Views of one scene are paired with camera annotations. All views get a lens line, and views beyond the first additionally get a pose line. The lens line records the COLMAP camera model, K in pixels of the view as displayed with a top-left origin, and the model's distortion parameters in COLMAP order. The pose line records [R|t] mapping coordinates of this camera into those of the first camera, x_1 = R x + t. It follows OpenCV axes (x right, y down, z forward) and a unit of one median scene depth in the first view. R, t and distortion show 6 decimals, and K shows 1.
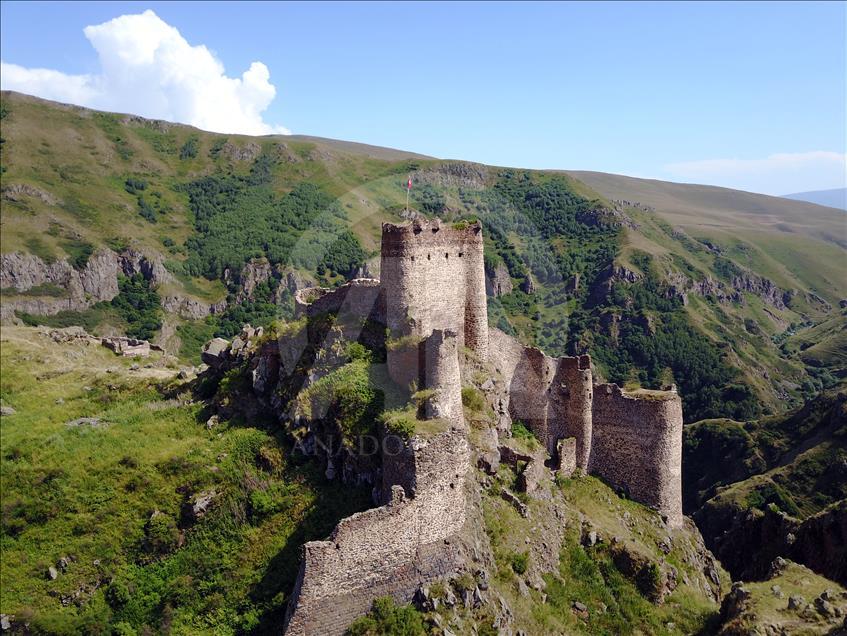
lens RADIAL K [[649.8, 0, 423.5], [0, 649.8, 318.0], [0, 0, 1]] dist [0.000506, 0.001365]
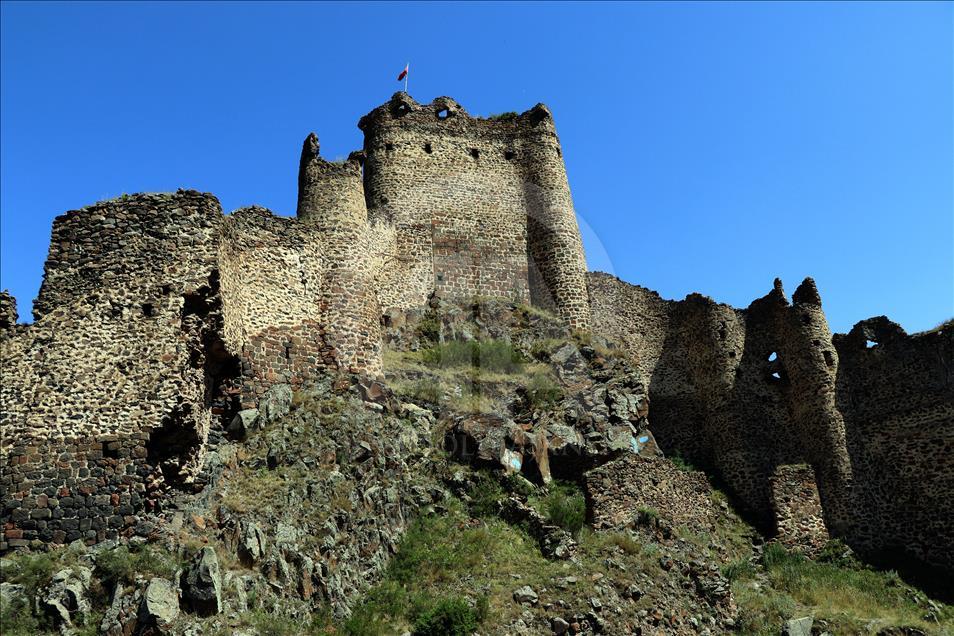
lens RADIAL K [[796.3, 0, 477.0], [0, 796.3, 318.0], [0, 0, 1]] dist [-0.146806, 0.002426]
pose [[0.876682, -0.234415, -0.420094, 0.260451], [0.018250, 0.888825, -0.457884, 0.305724], [0.480725, 0.393752, 0.783494, 0.473898]]
